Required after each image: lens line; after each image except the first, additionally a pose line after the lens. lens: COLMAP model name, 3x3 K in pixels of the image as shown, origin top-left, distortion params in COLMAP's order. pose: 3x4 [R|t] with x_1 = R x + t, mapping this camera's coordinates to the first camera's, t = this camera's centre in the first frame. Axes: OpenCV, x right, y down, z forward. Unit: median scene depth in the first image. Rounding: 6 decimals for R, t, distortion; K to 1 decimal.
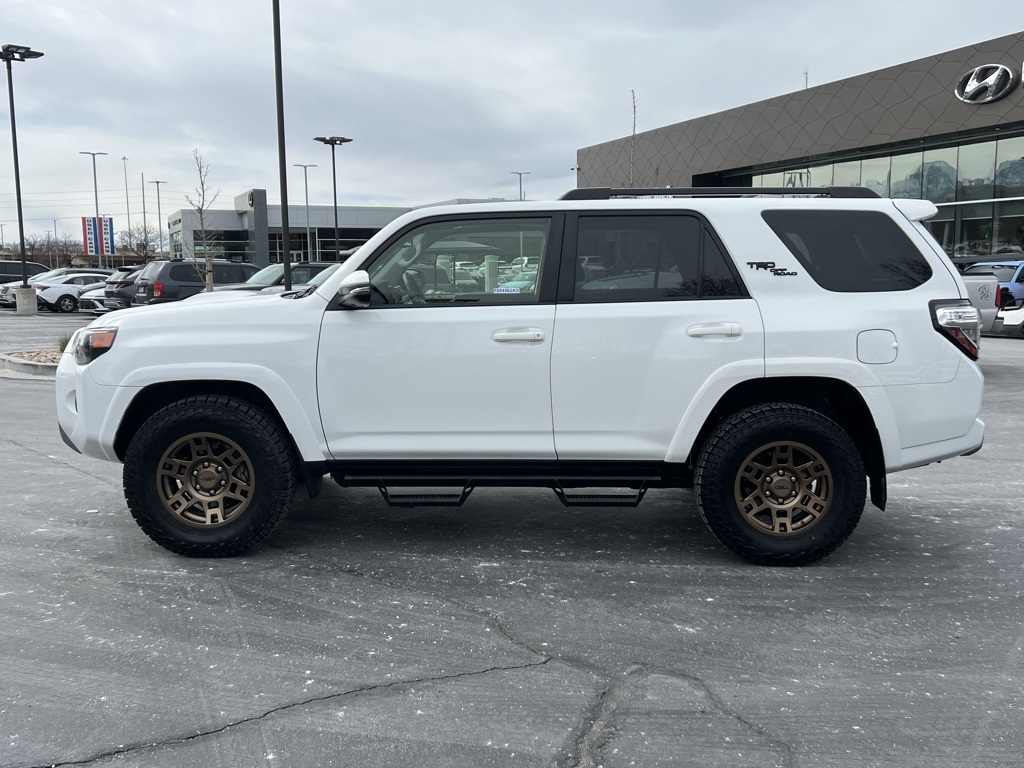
lens RADIAL K [[976.9, 0, 521.8], [0, 976.9, 380.6], [0, 0, 1]] dist [0.126676, -0.245729]
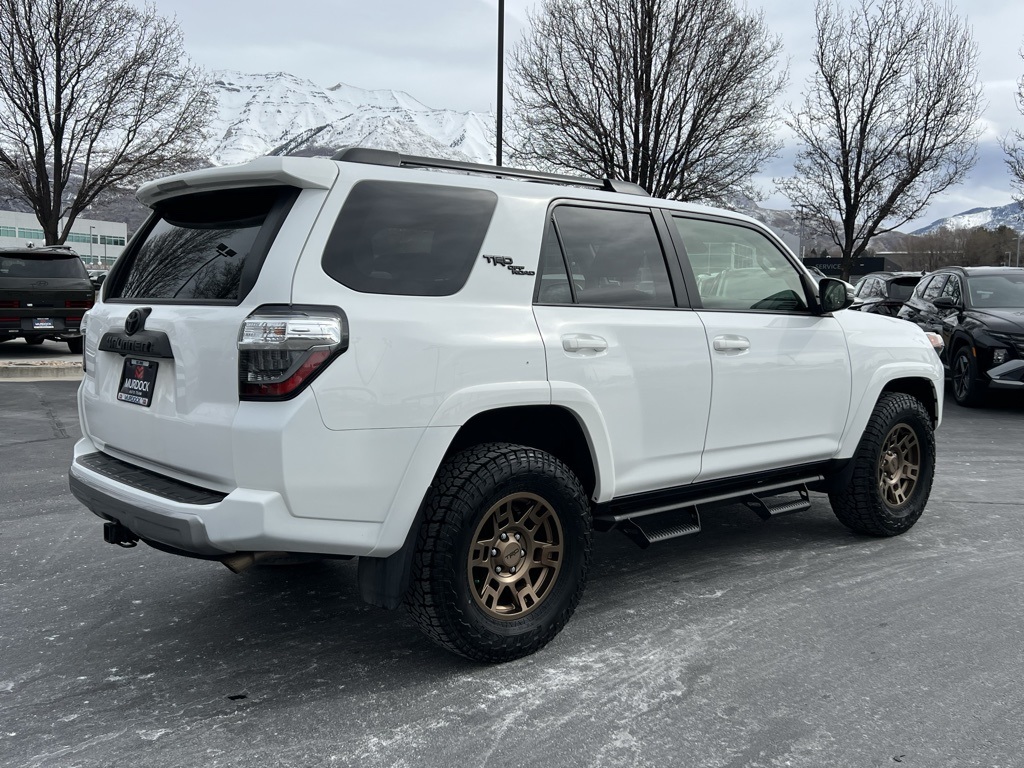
lens RADIAL K [[976.9, 0, 521.8], [0, 976.9, 380.6], [0, 0, 1]] dist [0.126676, -0.245729]
pose [[-0.747496, 0.045114, -0.662733, 0.761411], [-0.090907, 0.981357, 0.169338, -0.196658], [0.658017, 0.186826, -0.729459, 1.913062]]
